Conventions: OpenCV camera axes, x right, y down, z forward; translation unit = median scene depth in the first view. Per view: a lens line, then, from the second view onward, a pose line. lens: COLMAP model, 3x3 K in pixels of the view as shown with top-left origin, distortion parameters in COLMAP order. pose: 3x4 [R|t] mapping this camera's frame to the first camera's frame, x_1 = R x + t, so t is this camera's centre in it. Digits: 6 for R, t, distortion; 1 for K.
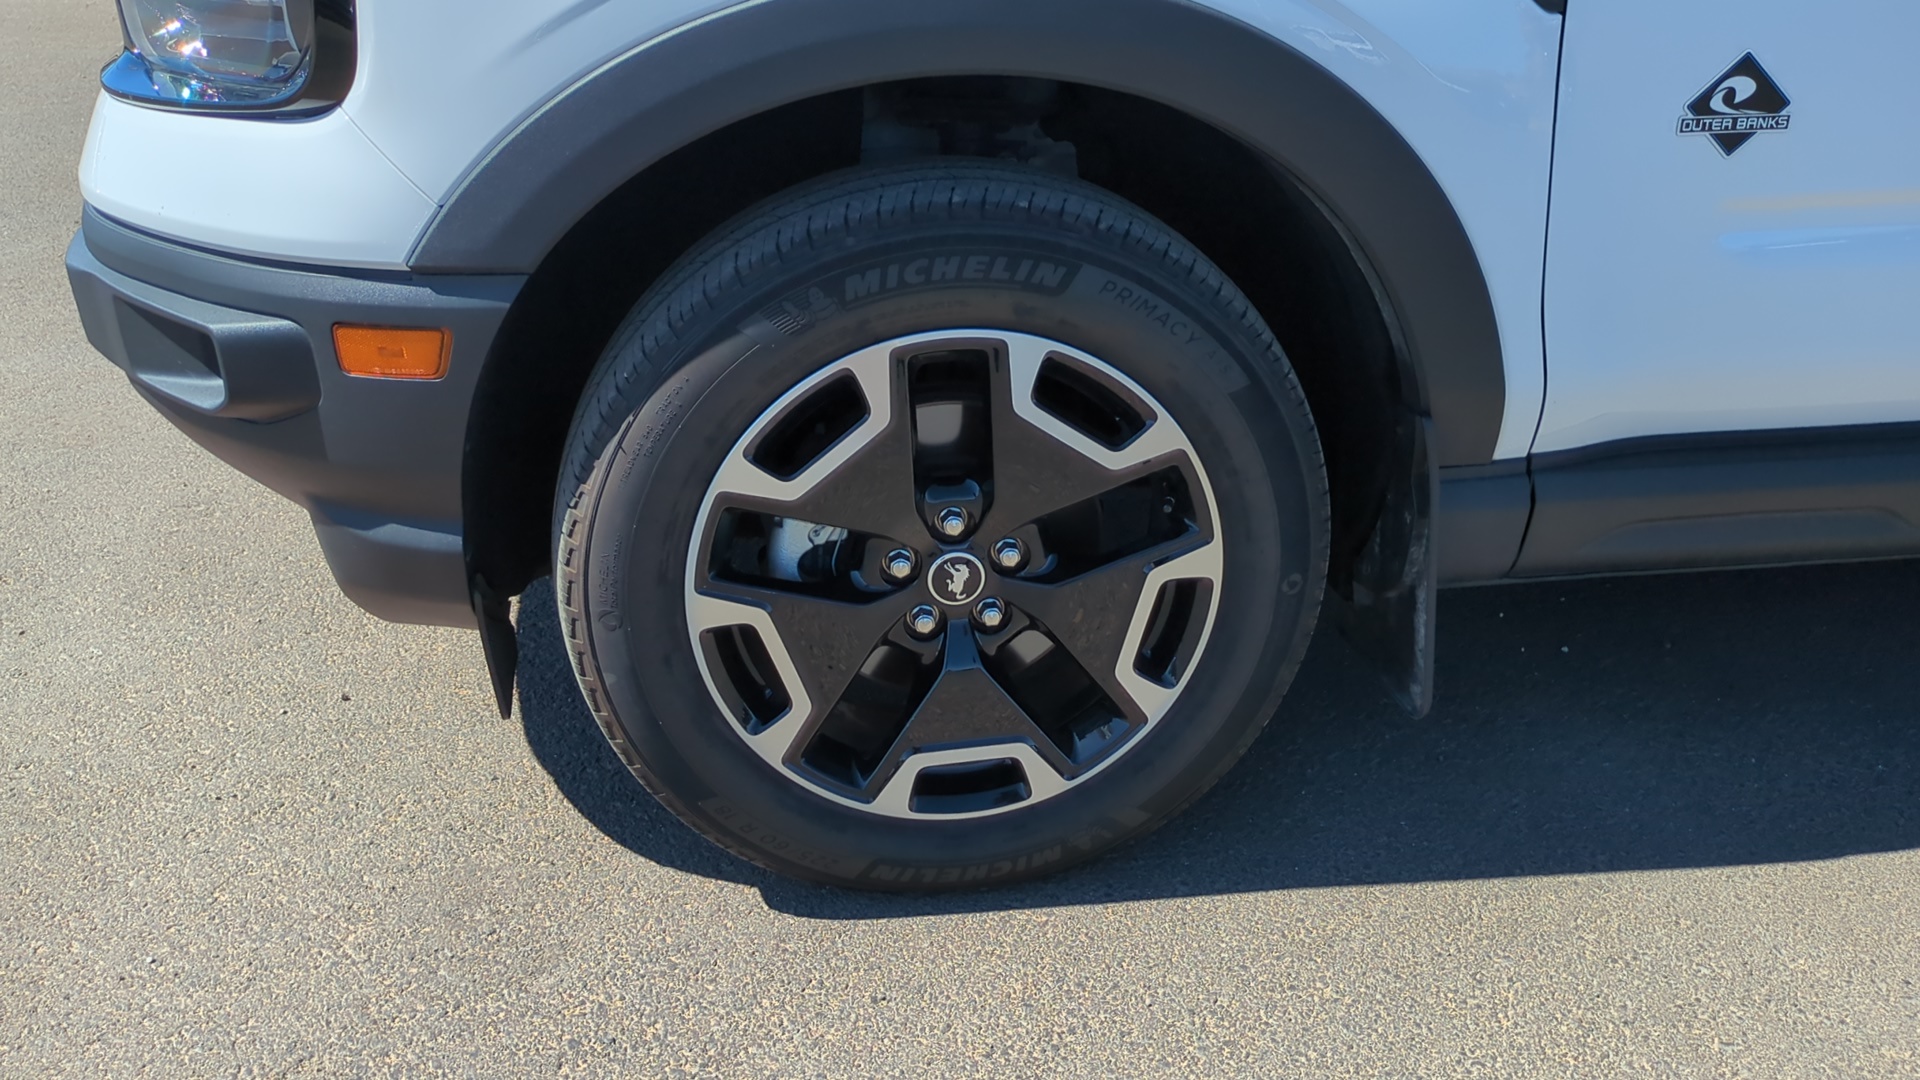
lens RADIAL K [[1657.9, 0, 975.9], [0, 1657.9, 538.1], [0, 0, 1]] dist [0.066817, -0.085894]
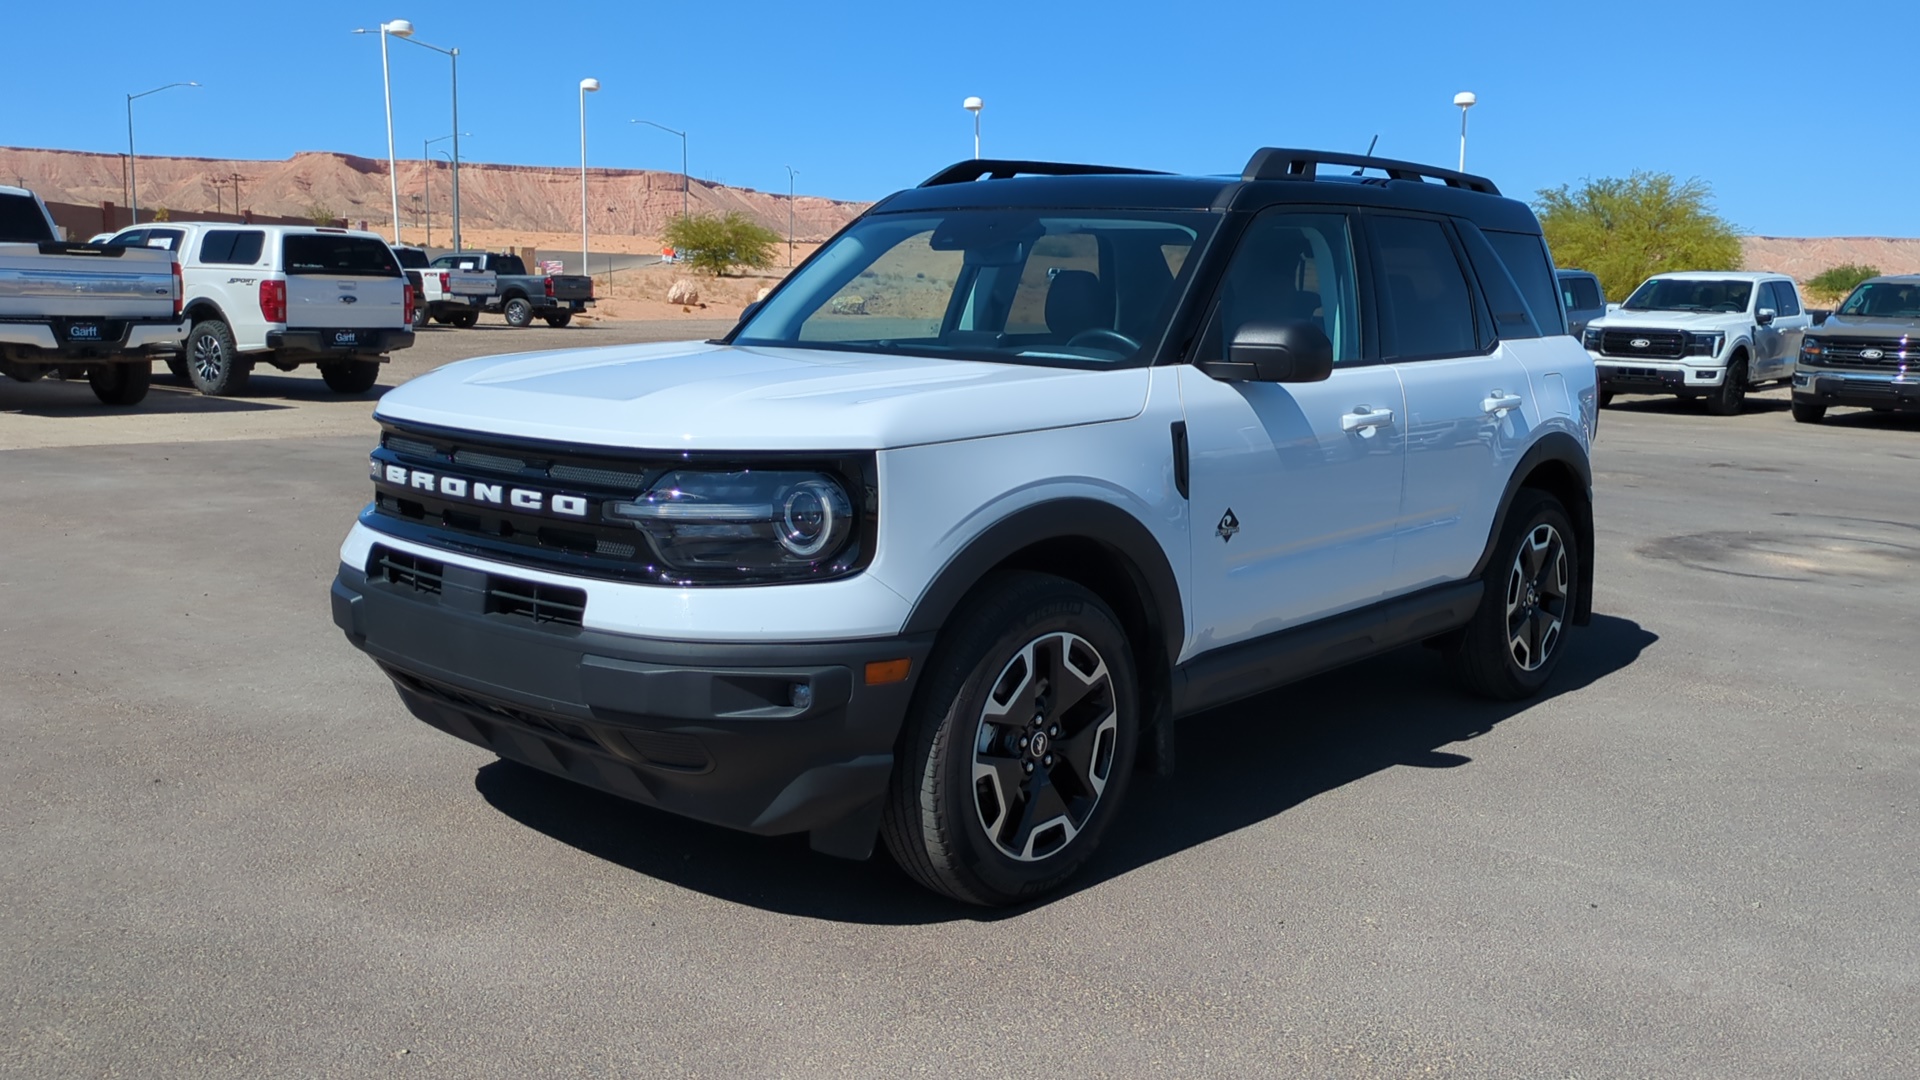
lens RADIAL K [[1657.9, 0, 975.9], [0, 1657.9, 538.1], [0, 0, 1]] dist [0.066817, -0.085894]
pose [[0.759797, -0.085954, 0.644454, -1.564309], [0.254924, 0.951236, -0.173678, 0.131844], [-0.598099, 0.296247, 0.744657, -0.772481]]
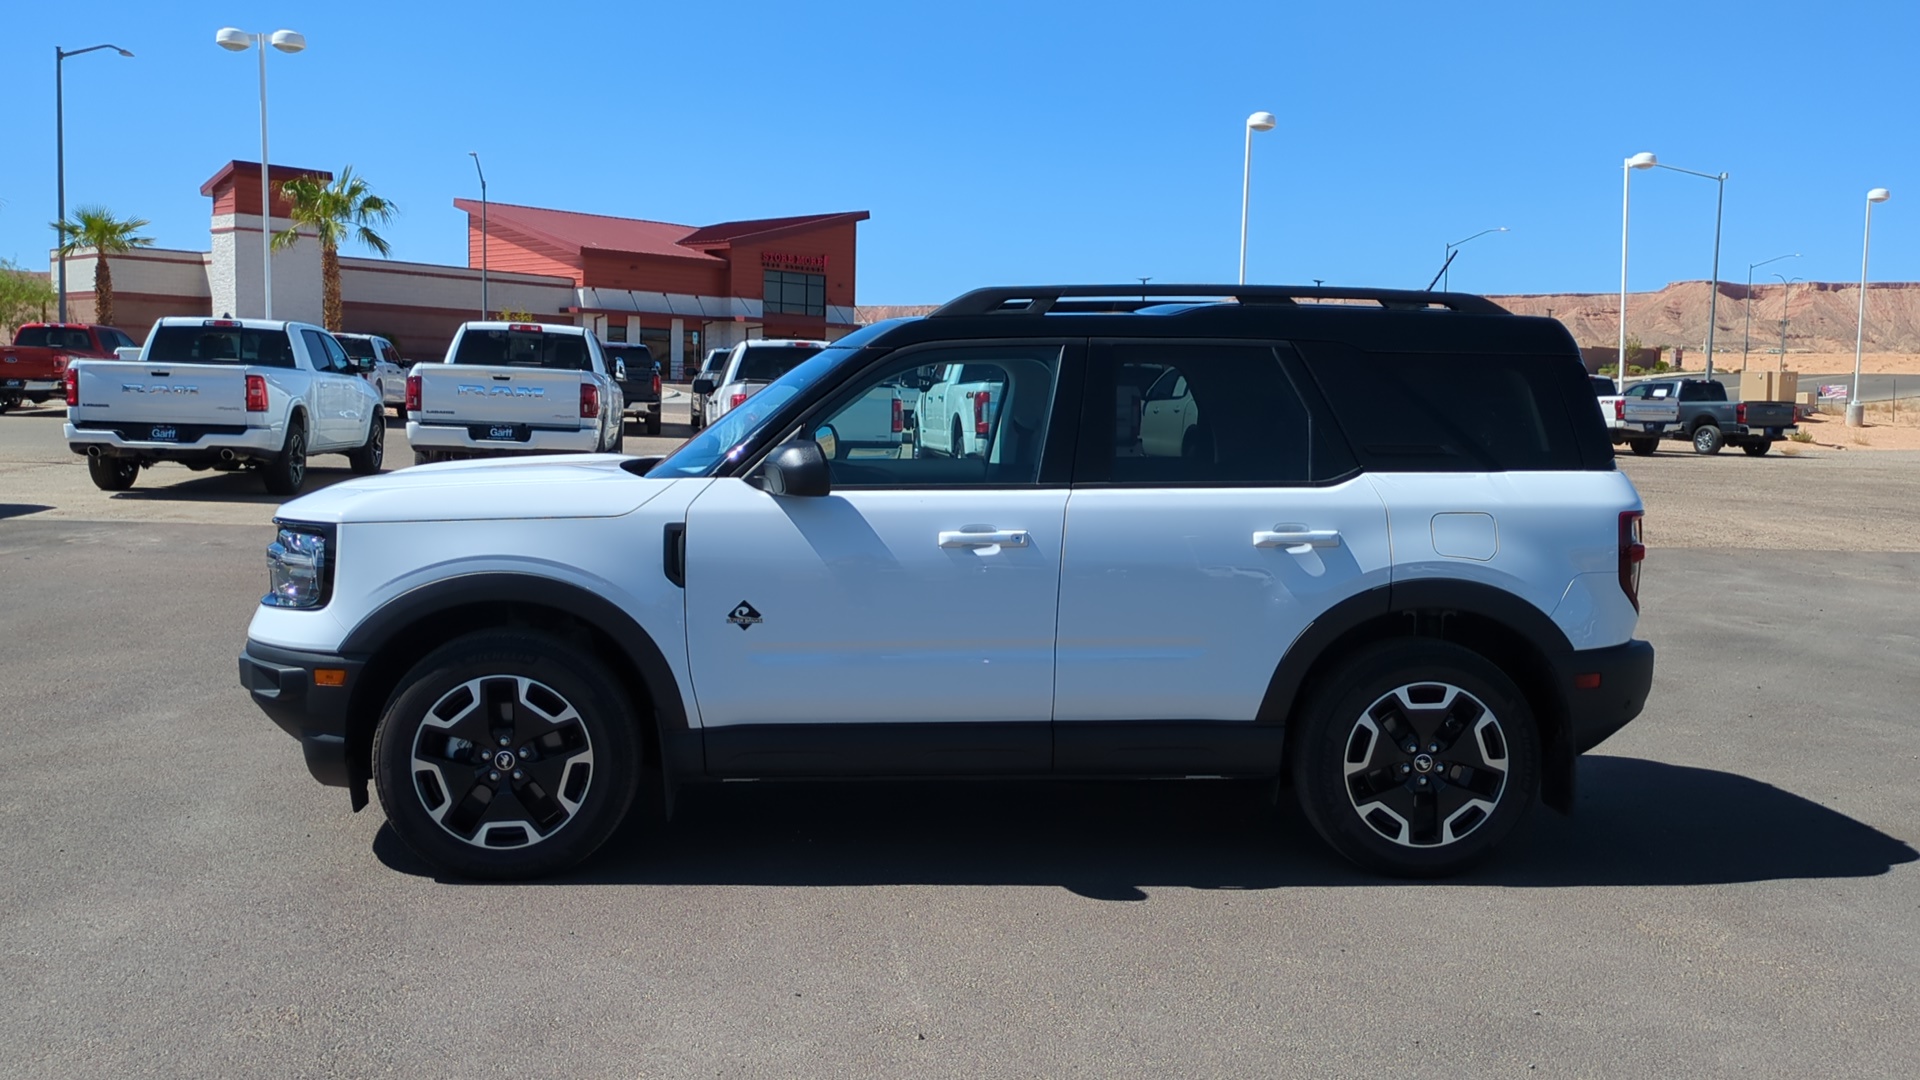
lens RADIAL K [[1651.0, 0, 987.2], [0, 1651.0, 529.6], [0, 0, 1]] dist [0.070548, -0.055000]
pose [[0.997922, 0.017398, -0.062040, 1.056501], [-0.037360, 0.940713, -0.337140, 0.622932], [0.052496, 0.338757, 0.939408, -1.965984]]
